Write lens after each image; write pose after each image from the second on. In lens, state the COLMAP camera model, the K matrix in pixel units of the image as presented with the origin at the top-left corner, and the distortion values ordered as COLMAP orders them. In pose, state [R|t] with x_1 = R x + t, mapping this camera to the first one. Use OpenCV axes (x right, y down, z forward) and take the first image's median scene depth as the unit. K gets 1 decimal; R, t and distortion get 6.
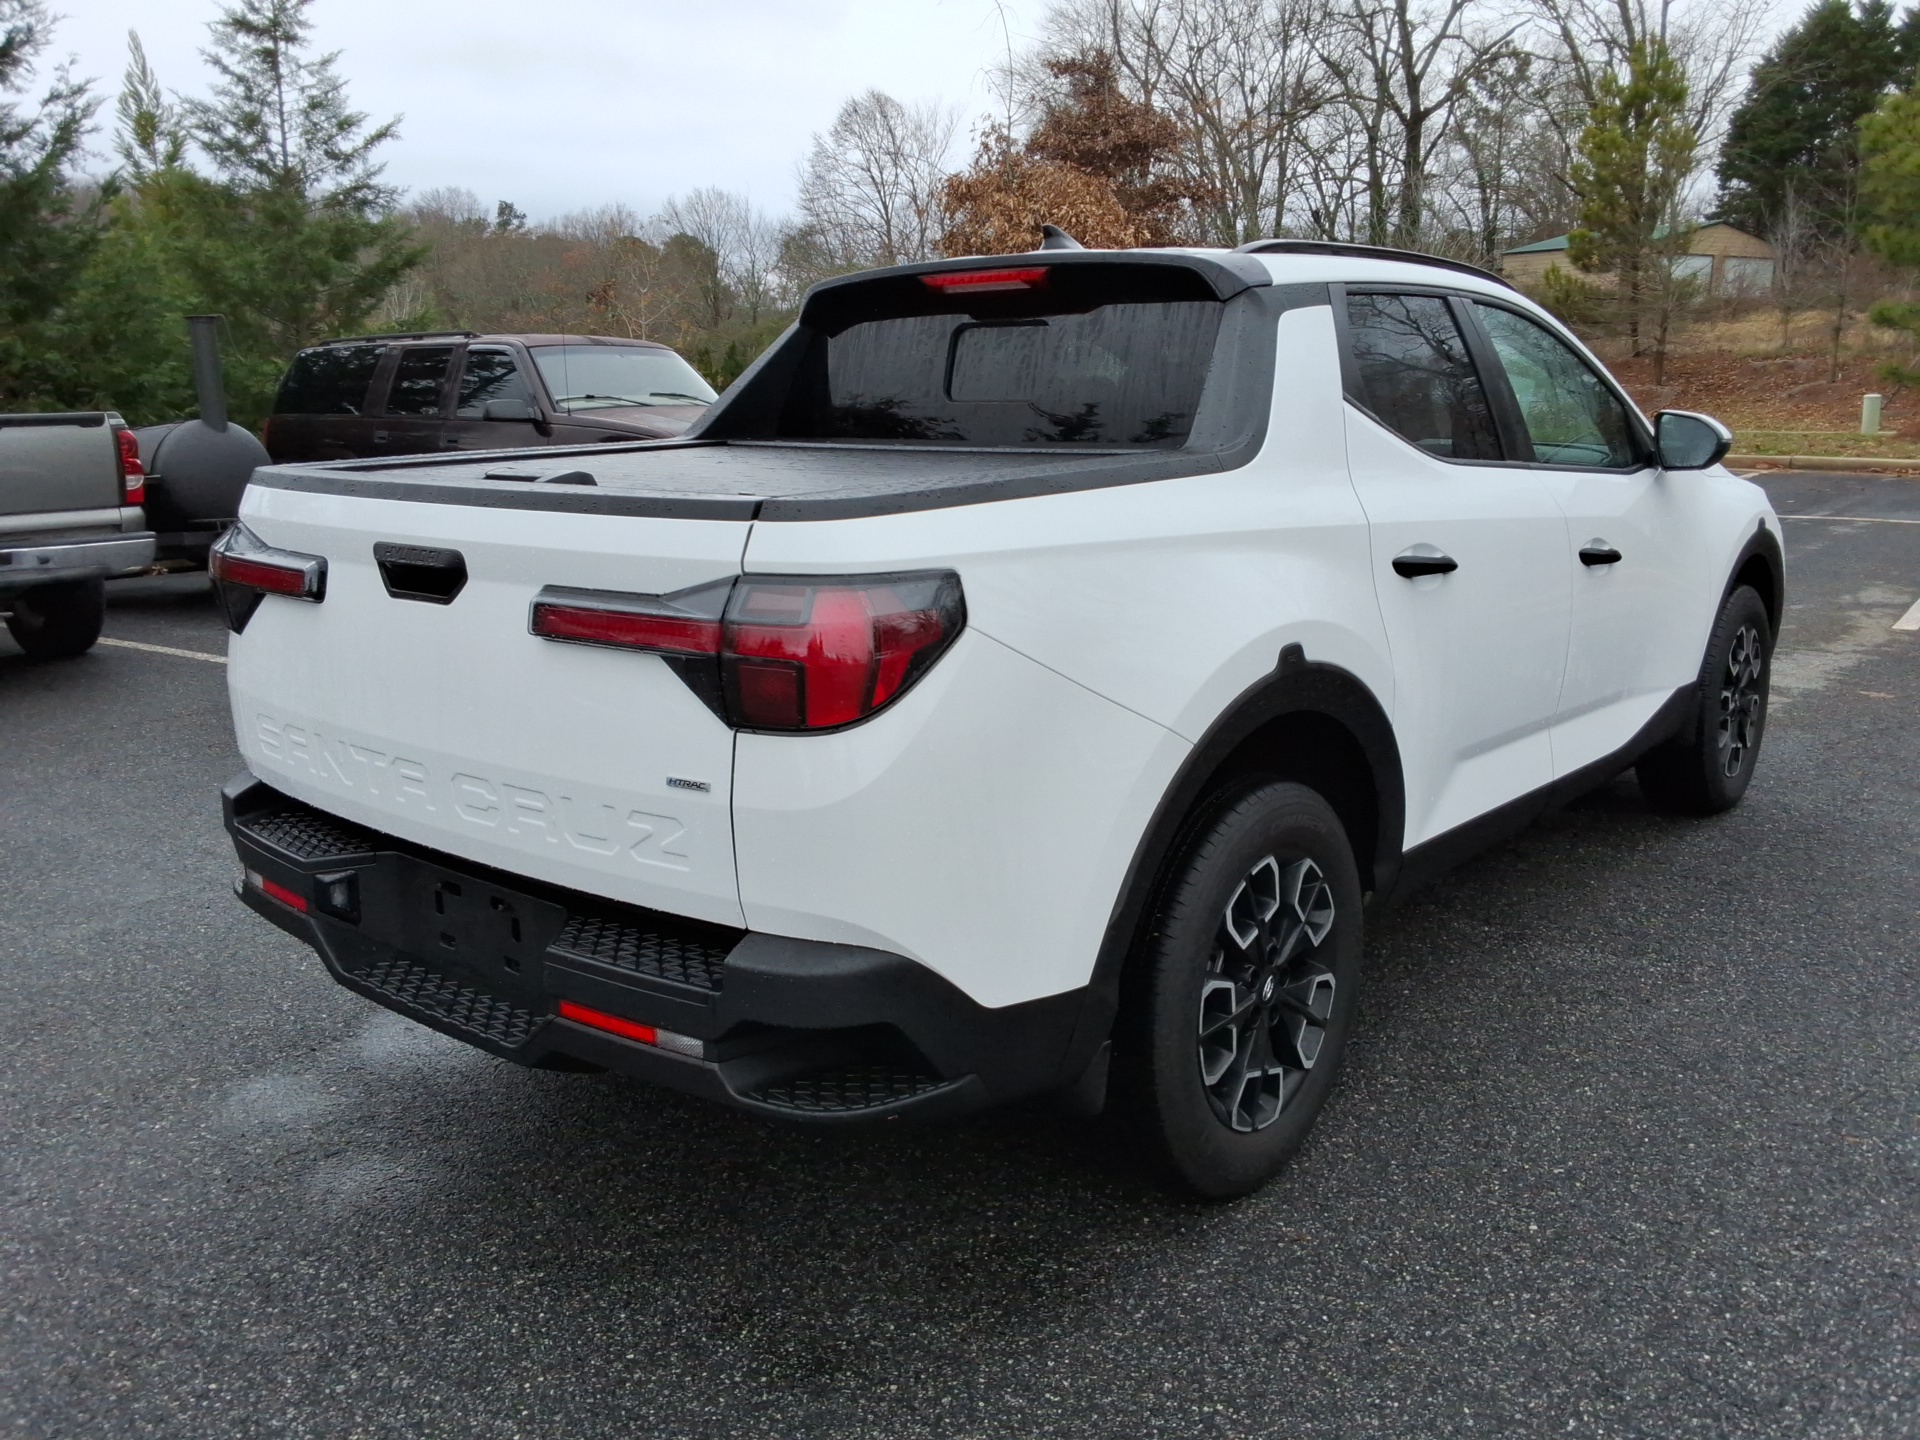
lens RADIAL K [[1543.2, 0, 968.3], [0, 1543.2, 711.1], [0, 0, 1]] dist [0.091692, -0.116696]
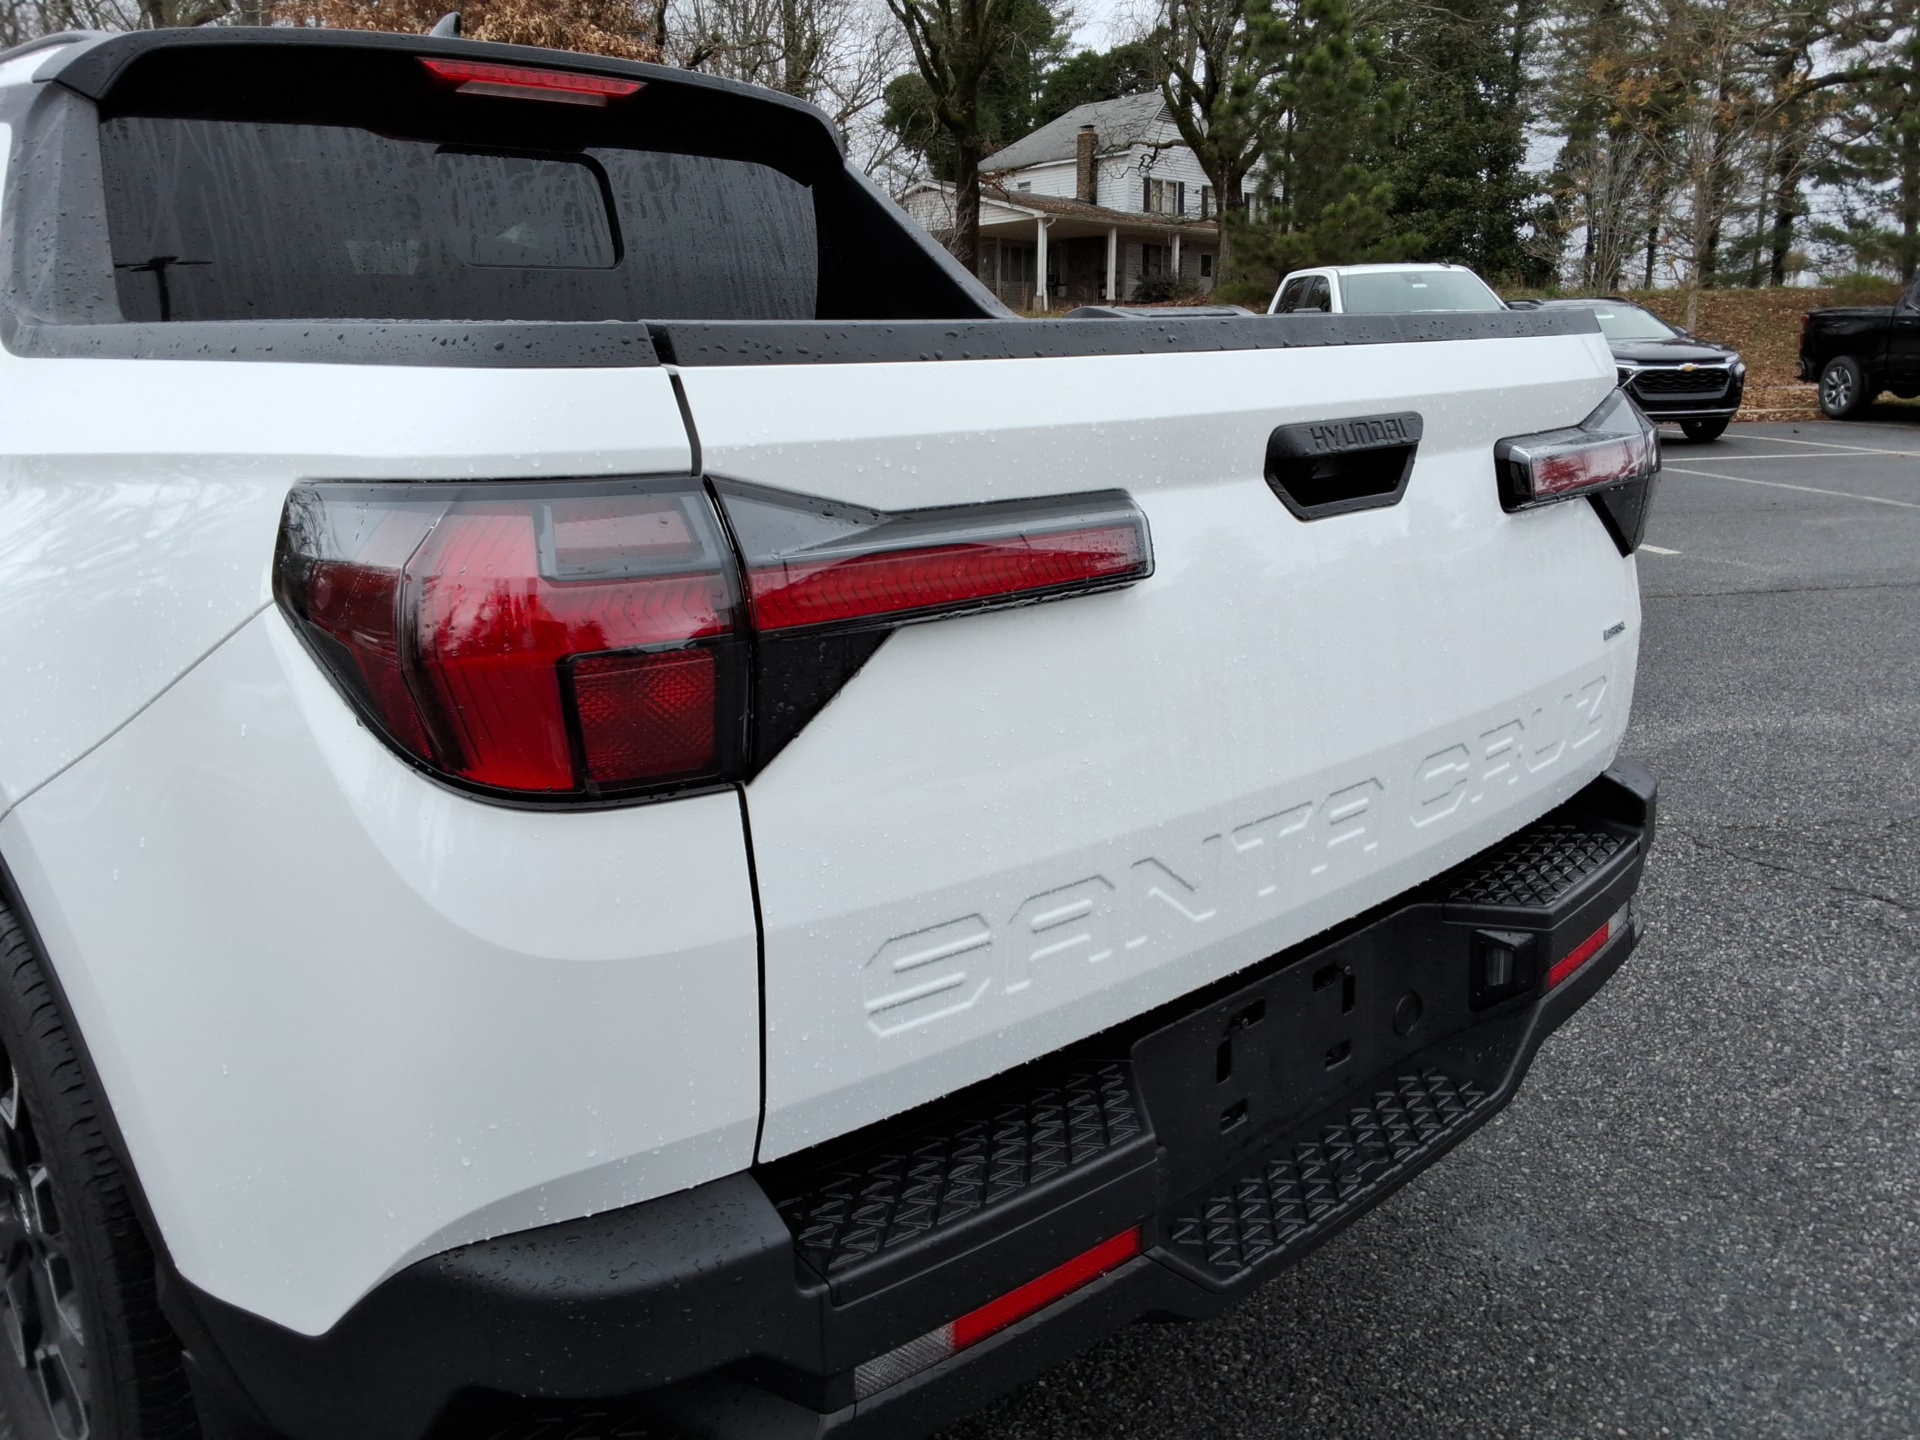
lens RADIAL K [[1543.2, 0, 959.3], [0, 1543.2, 712.2], [0, 0, 1]] dist [0.091692, -0.116696]
pose [[0.109644, -0.223504, 0.968517, -0.661214], [0.230169, 0.953616, 0.194009, -0.101571], [-0.966954, 0.201650, 0.156001, 0.736121]]
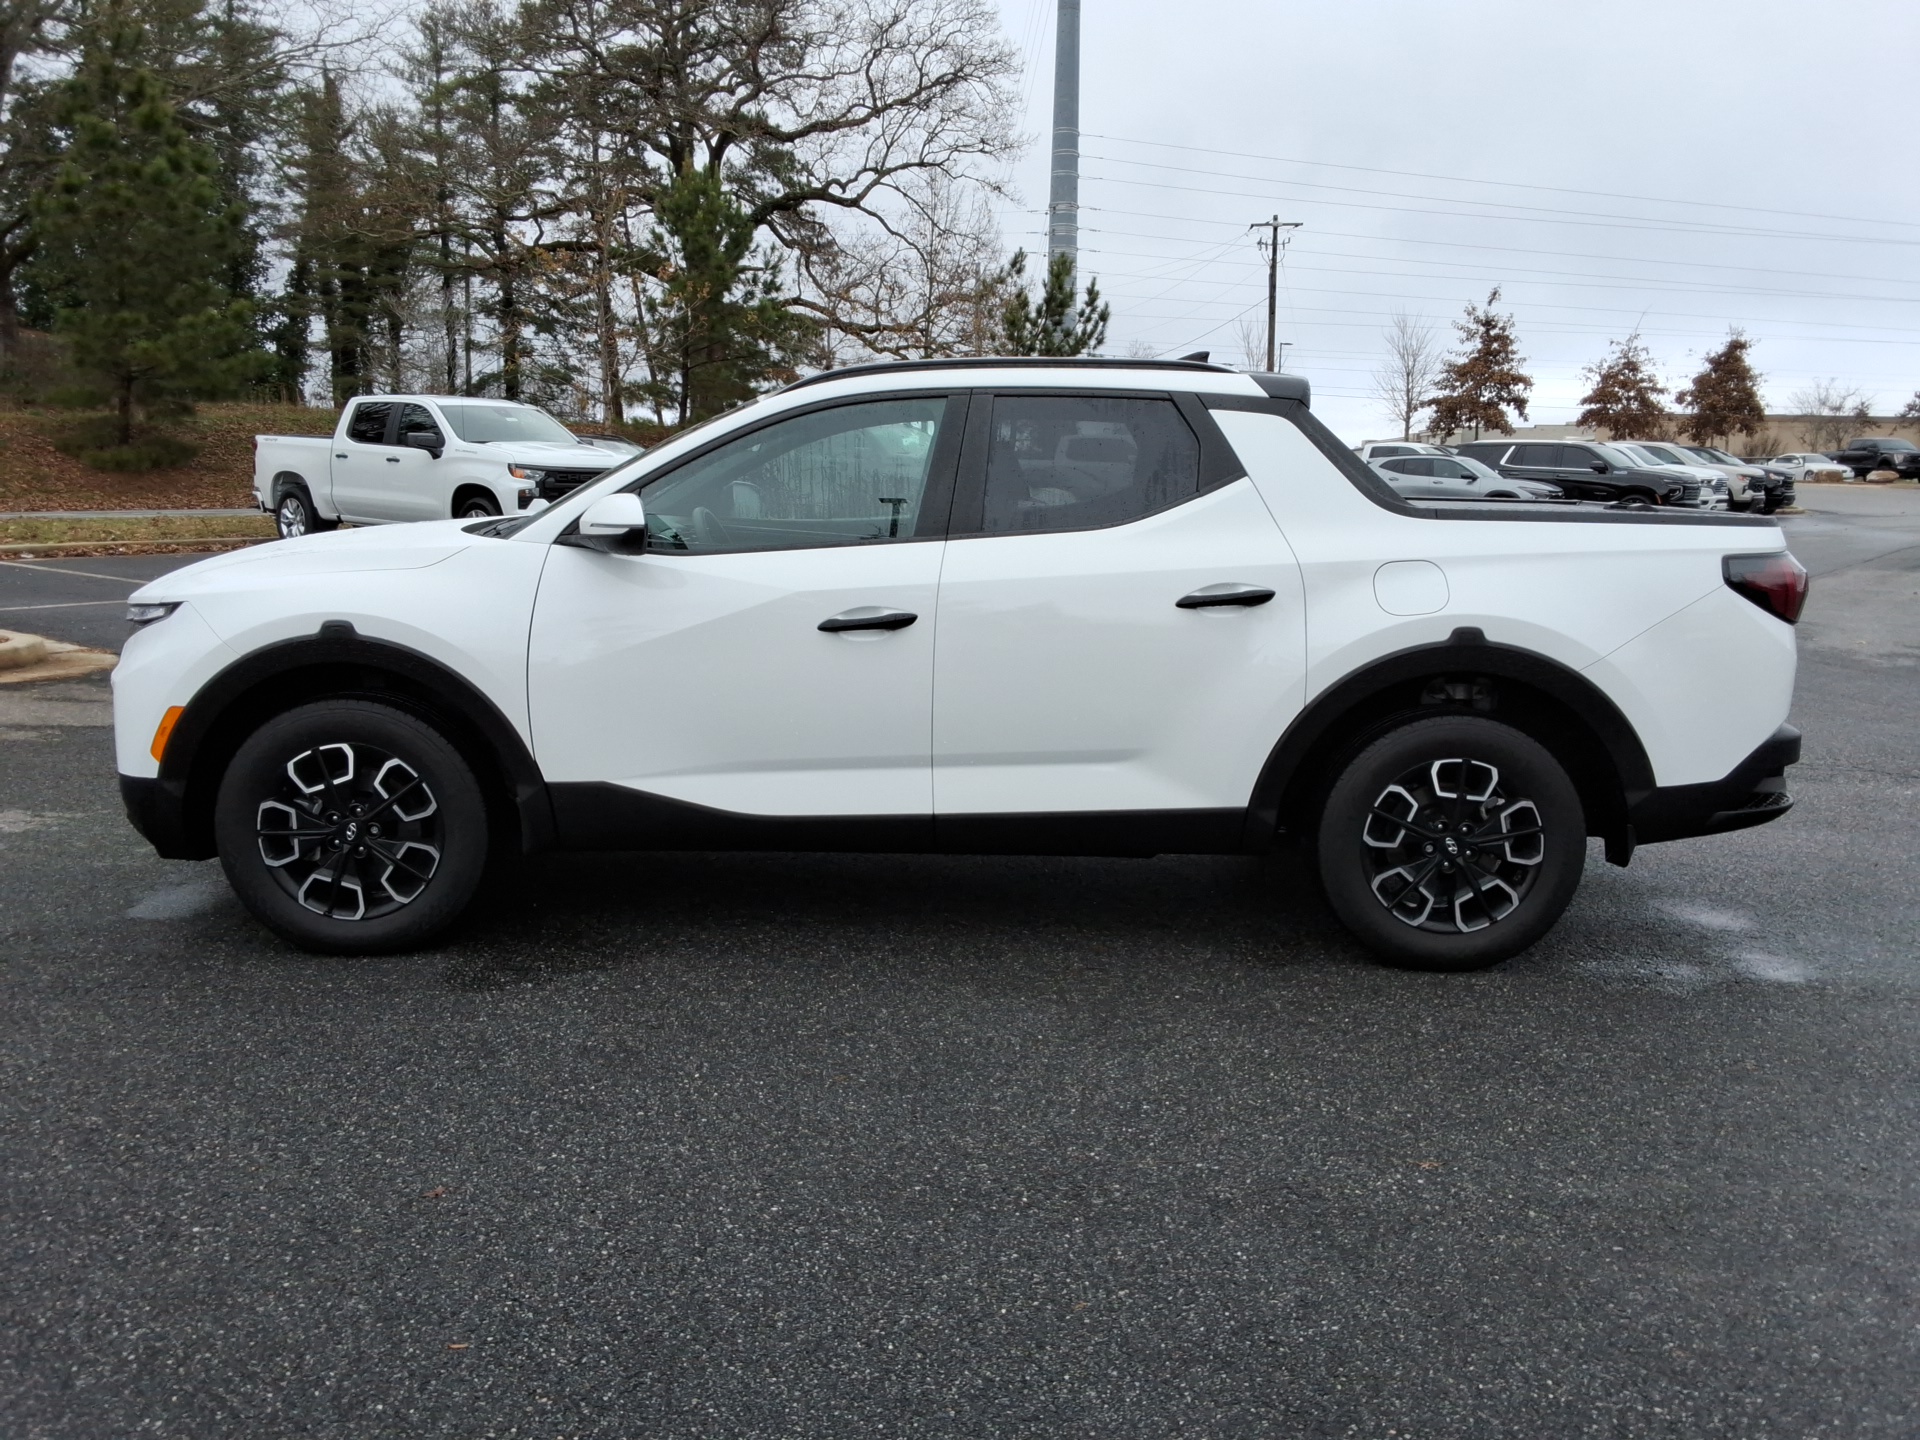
lens RADIAL K [[1543.2, 0, 956.5], [0, 1543.2, 737.1], [0, 0, 1]] dist [0.091692, -0.116696]
pose [[-0.635384, -0.140278, 0.759348, -0.938169], [0.156112, 0.939721, 0.304226, -0.445685], [-0.756251, 0.311844, -0.575185, 2.095902]]
